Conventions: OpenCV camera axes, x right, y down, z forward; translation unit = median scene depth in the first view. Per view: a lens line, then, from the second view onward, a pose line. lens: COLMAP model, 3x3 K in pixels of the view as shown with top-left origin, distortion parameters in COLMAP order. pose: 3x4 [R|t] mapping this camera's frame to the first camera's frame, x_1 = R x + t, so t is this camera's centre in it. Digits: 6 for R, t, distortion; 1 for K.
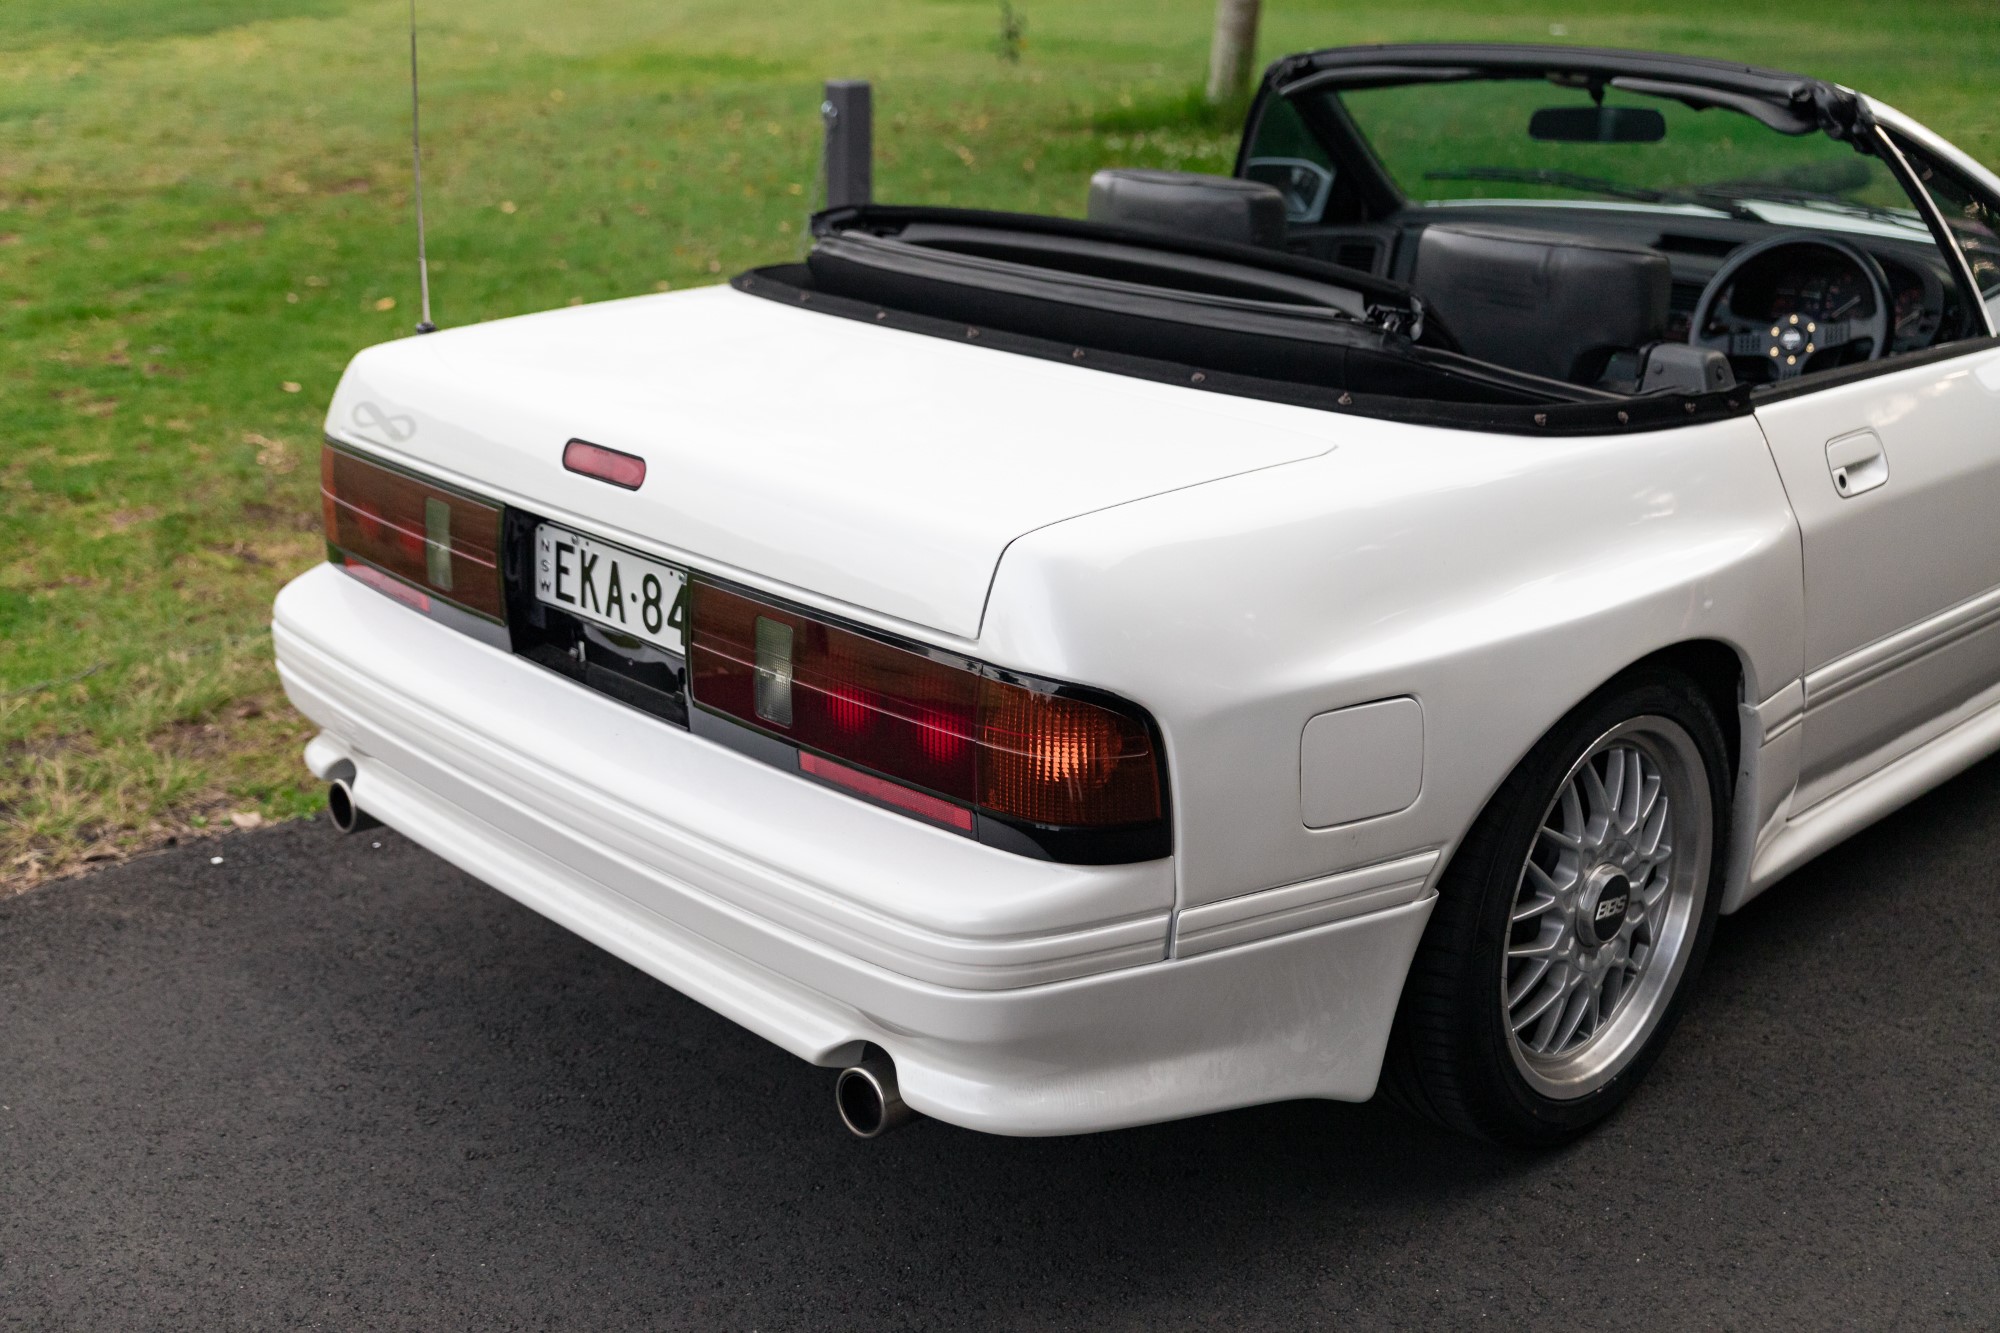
lens RADIAL K [[2147.4, 0, 1000.0], [0, 2147.4, 666.5], [0, 0, 1]] dist [-0.007290, -0.008856]
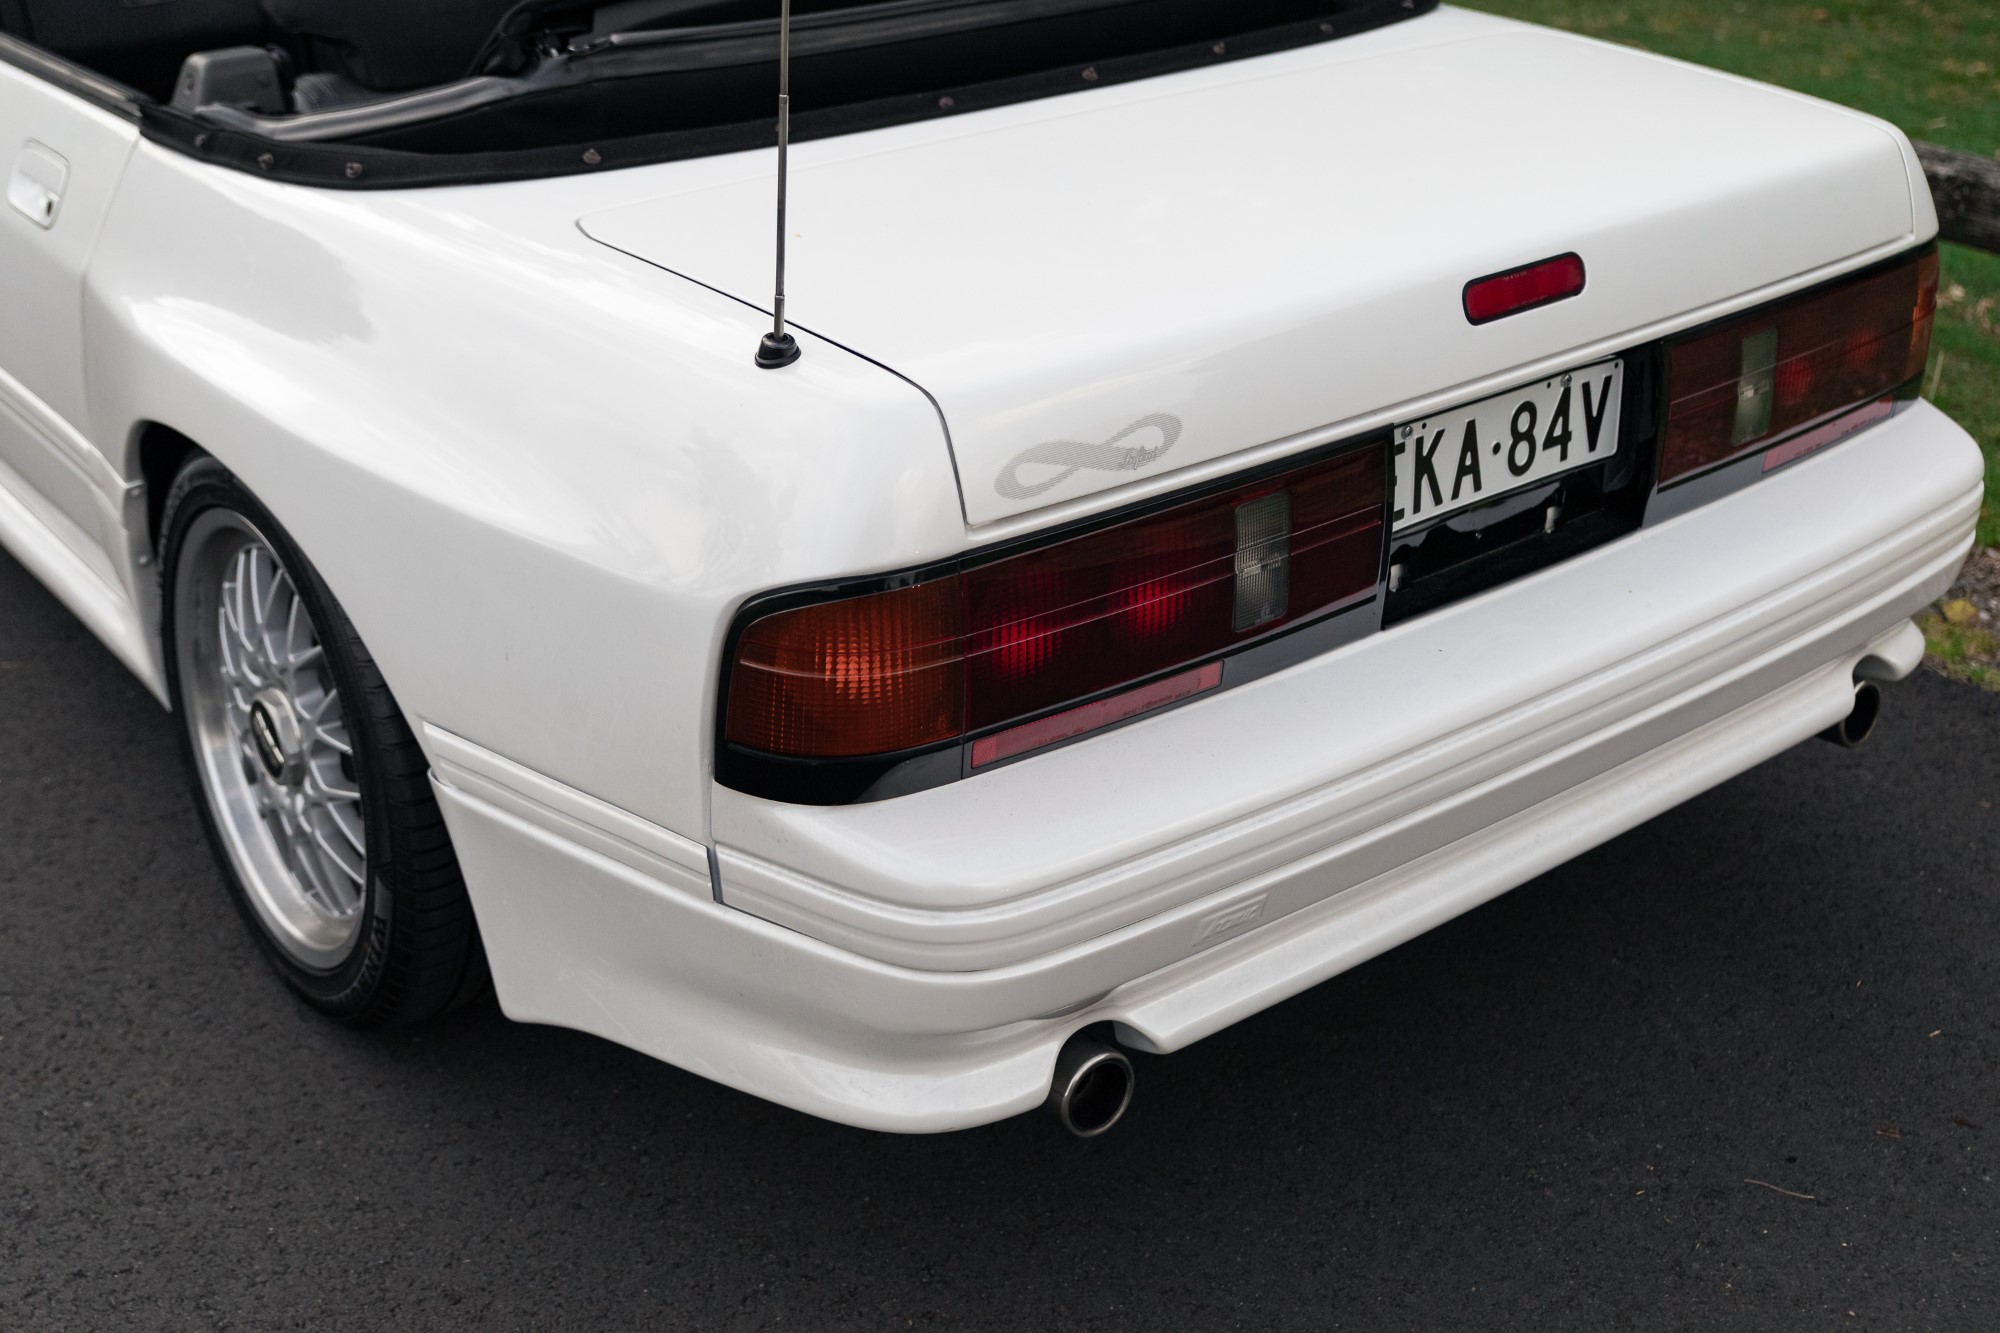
lens RADIAL K [[2444.1, 0, 1000.0], [0, 2444.1, 666.5], [0, 0, 1]] dist [-0.013907, 0.031309]
pose [[0.108059, -0.468123, 0.877031, -0.978789], [0.315256, 0.852800, 0.416347, -0.380394], [-0.942834, 0.231500, 0.239732, 0.953069]]
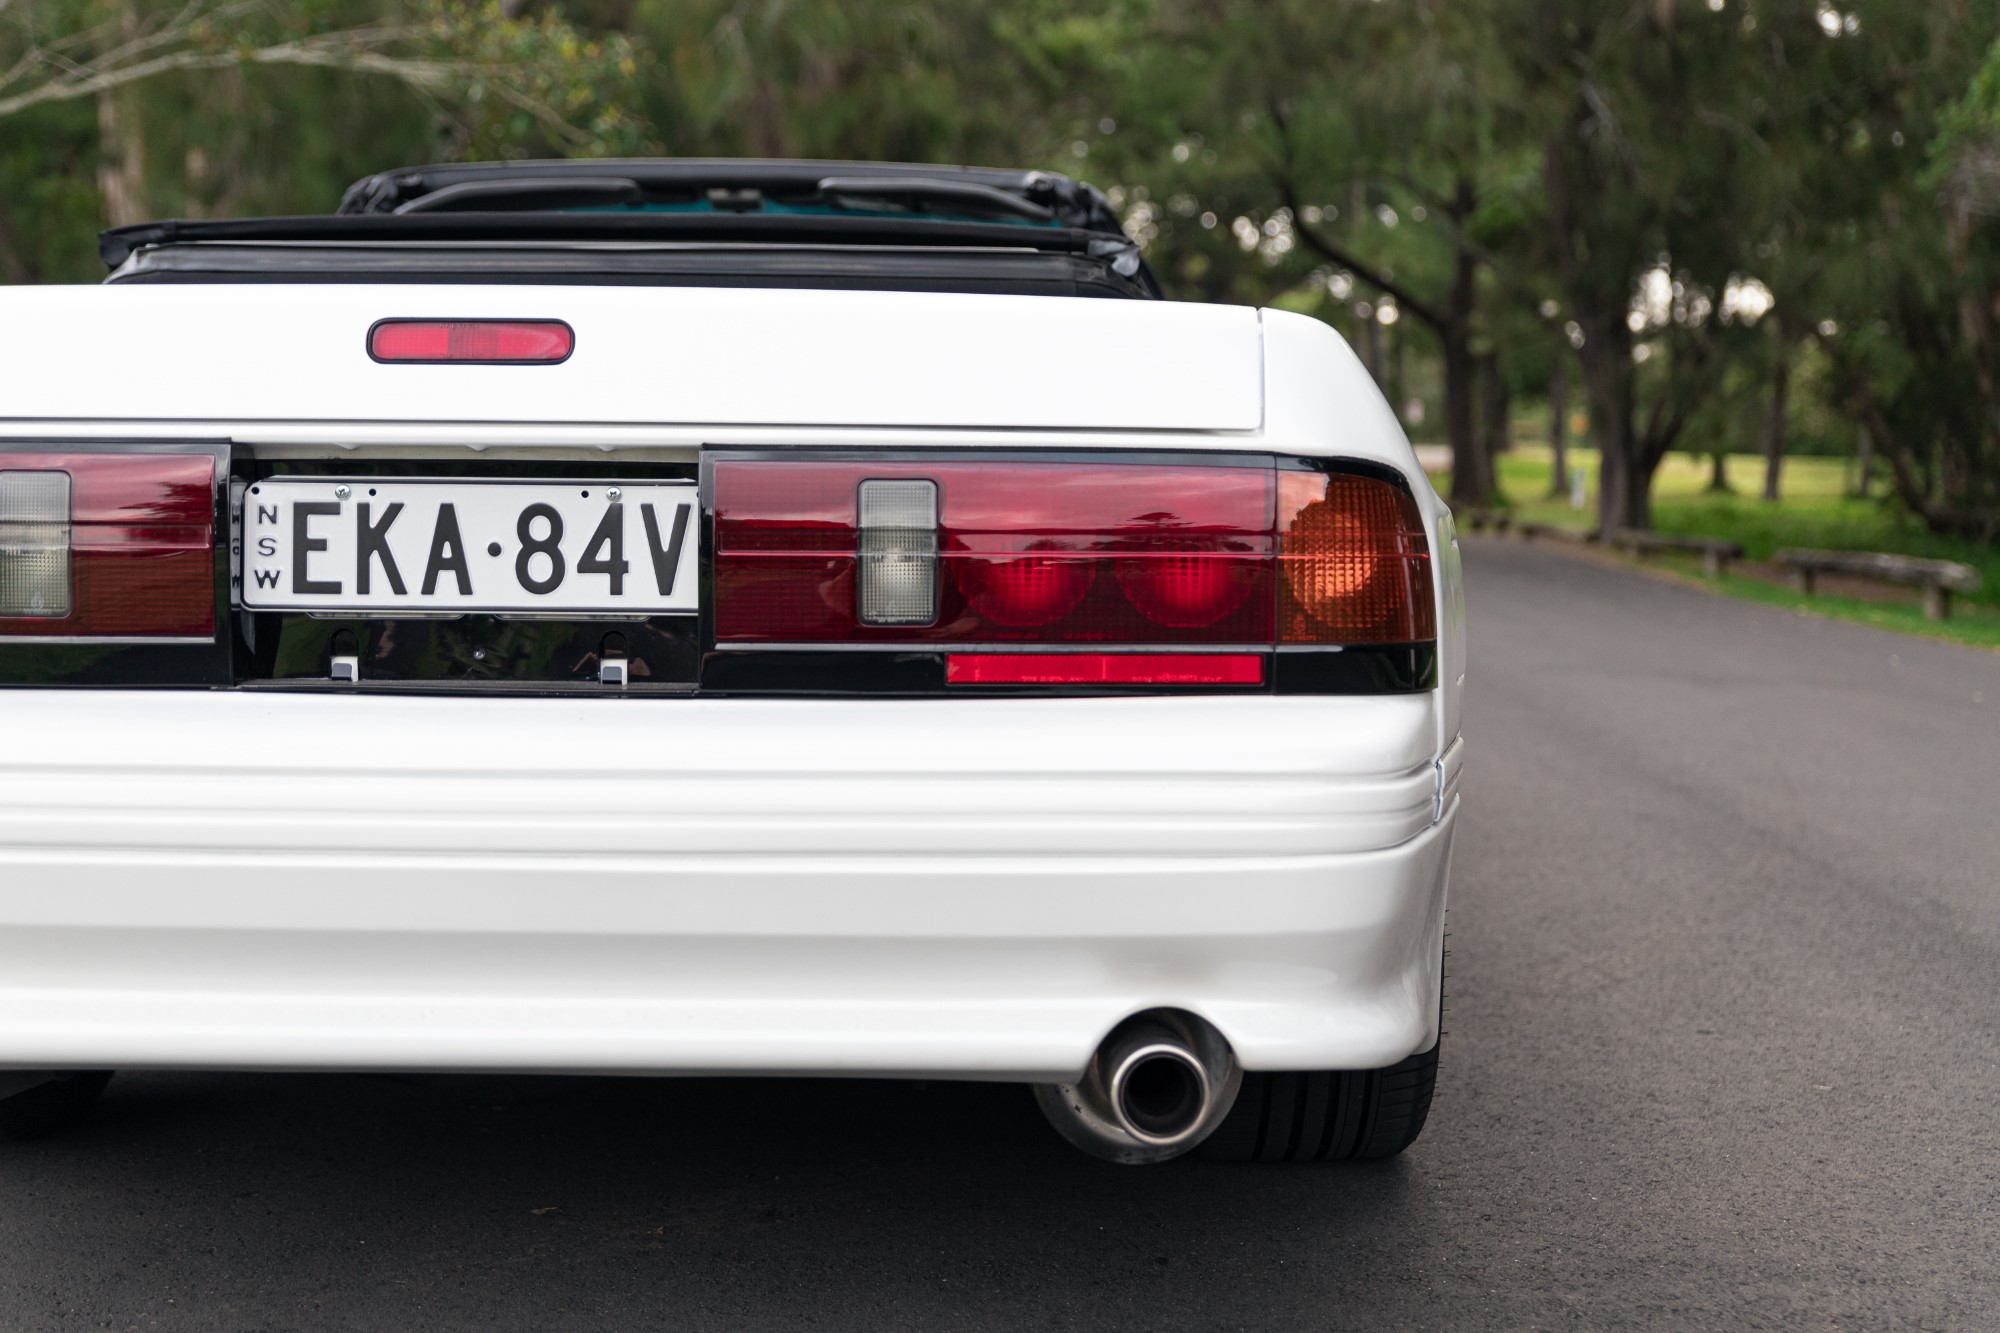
lens RADIAL K [[2444.1, 0, 1000.0], [0, 2444.1, 666.5], [0, 0, 1]] dist [-0.013907, 0.031309]
pose [[0.701704, -0.050522, 0.710675, -0.591583], [0.233196, 0.958826, -0.162089, 0.160394], [-0.673225, 0.279465, 0.684593, 0.370146]]
